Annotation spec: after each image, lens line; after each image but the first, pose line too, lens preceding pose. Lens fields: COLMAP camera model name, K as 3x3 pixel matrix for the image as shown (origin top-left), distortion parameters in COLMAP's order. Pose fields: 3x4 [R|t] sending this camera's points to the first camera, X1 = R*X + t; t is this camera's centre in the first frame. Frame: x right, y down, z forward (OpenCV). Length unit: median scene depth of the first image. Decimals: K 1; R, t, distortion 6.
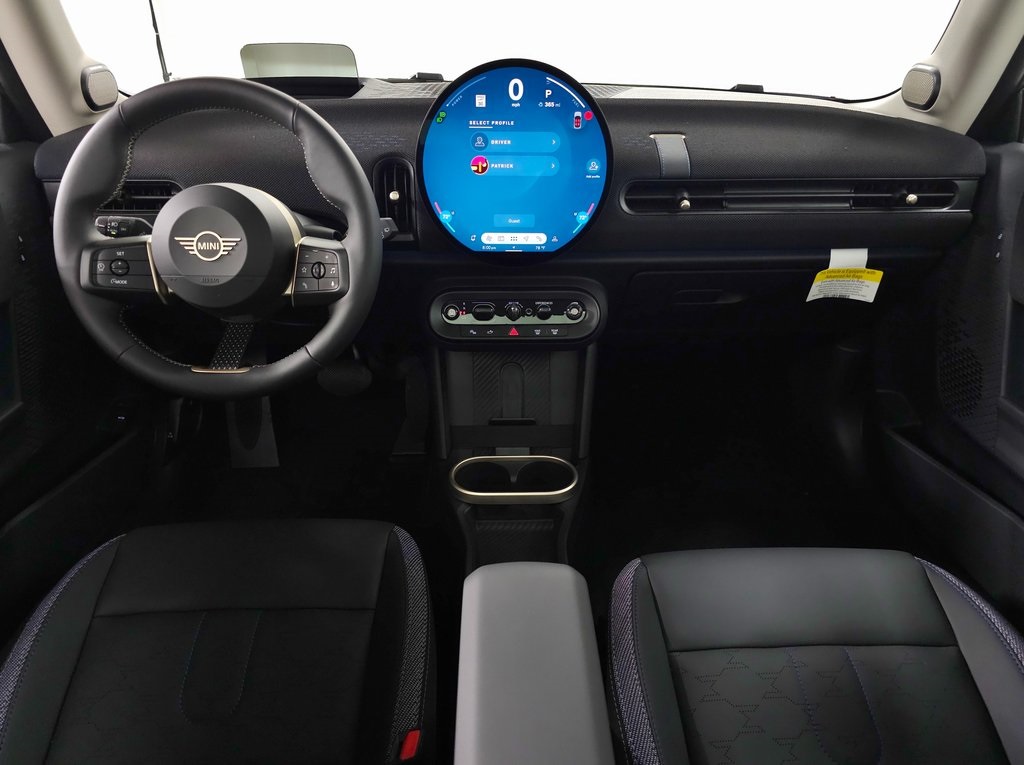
lens RADIAL K [[703.2, 0, 512.0], [0, 703.2, 382.5], [0, 0, 1]] dist [0.073146, -0.077231]
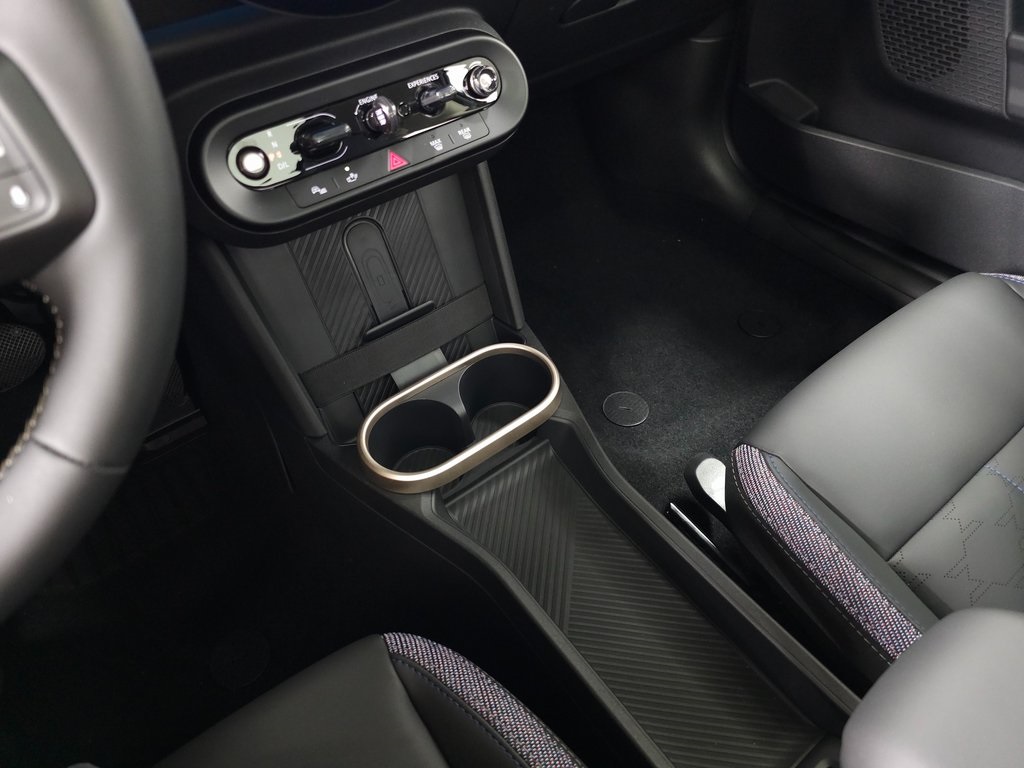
lens RADIAL K [[691.9, 0, 514.2], [0, 691.9, 383.4], [0, 0, 1]] dist [0.068027, -0.072806]
pose [[0.802565, -0.454674, 0.386213, -0.209437], [0.312286, 0.871805, 0.377402, -0.105361], [-0.508297, -0.182281, 0.841669, 0.588856]]
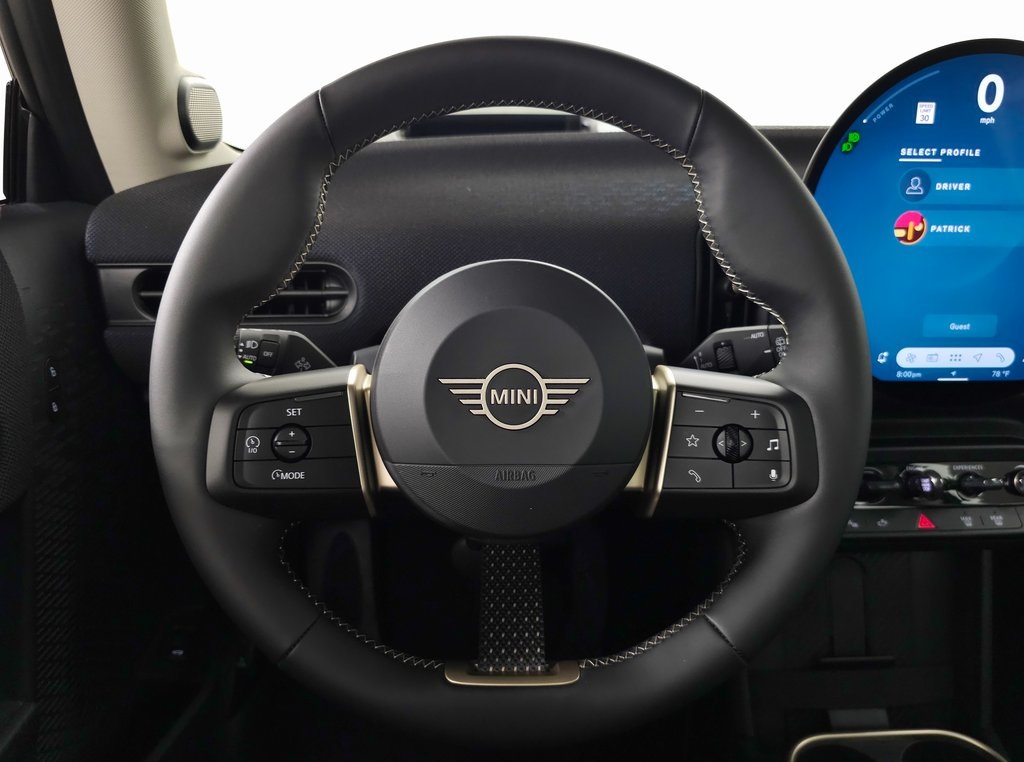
lens RADIAL K [[713.7, 0, 502.2], [0, 713.7, 380.3], [0, 0, 1]] dist [0.023329, -0.032521]
pose [[0.999752, -0.009724, 0.020028, -0.378516], [0.012400, 0.990336, -0.138132, -0.121333], [-0.018491, 0.138346, 0.990211, 0.487306]]
